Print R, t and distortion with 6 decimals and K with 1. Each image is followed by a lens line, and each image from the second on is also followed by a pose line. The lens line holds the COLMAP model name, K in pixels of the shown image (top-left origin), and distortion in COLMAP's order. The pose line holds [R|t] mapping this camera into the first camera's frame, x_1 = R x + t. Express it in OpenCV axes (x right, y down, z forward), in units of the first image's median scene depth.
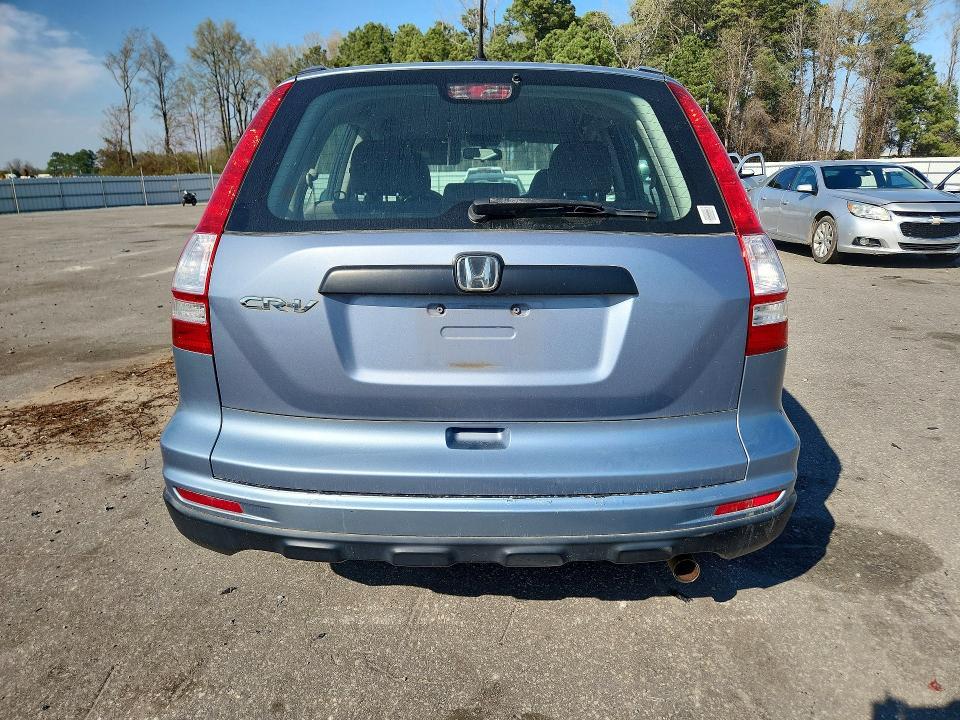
lens RADIAL K [[741.7, 0, 478.0], [0, 741.7, 356.8], [0, 0, 1]] dist [0.072153, -0.089345]
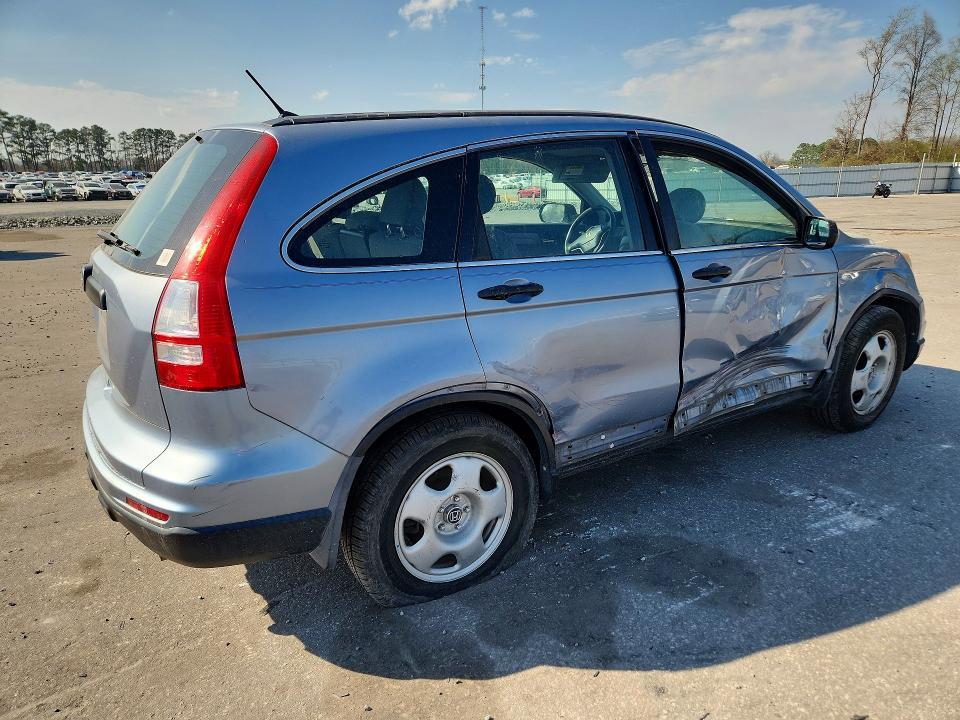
lens RADIAL K [[741.7, 0, 478.0], [0, 741.7, 356.8], [0, 0, 1]] dist [0.072153, -0.089345]
pose [[0.453107, 0.214764, -0.865200, 0.216134], [-0.191598, 0.971326, 0.140766, -0.040888], [0.870623, 0.101989, 0.481263, 0.121475]]
